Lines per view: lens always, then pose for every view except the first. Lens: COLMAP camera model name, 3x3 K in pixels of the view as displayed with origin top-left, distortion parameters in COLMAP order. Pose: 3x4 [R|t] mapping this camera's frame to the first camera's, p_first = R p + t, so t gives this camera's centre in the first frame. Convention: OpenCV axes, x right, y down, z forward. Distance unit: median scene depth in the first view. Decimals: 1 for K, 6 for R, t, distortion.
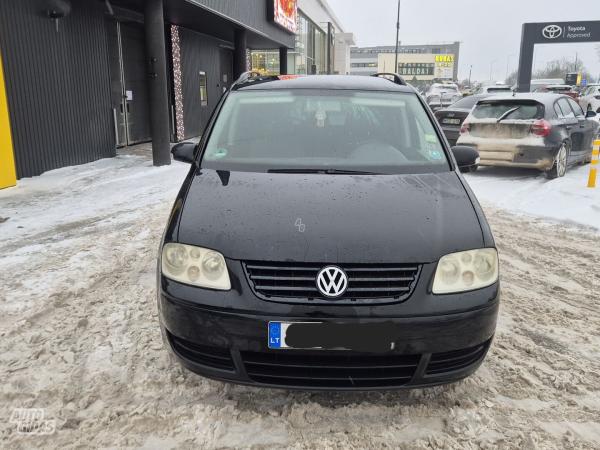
lens RADIAL K [[571.8, 0, 297.8], [0, 571.8, 224.2], [0, 0, 1]] dist [0.054731, 0.000000]
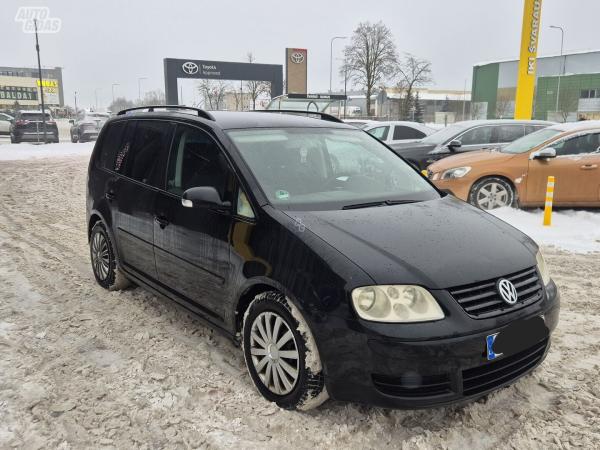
lens RADIAL K [[571.8, 0, 297.9], [0, 571.8, 225.4], [0, 0, 1]] dist [0.054731, 0.000000]
pose [[0.765741, -0.113745, 0.633011, -0.136989], [0.139862, 0.990133, 0.008727, -0.014538], [-0.627757, 0.081851, 0.774094, 0.044566]]
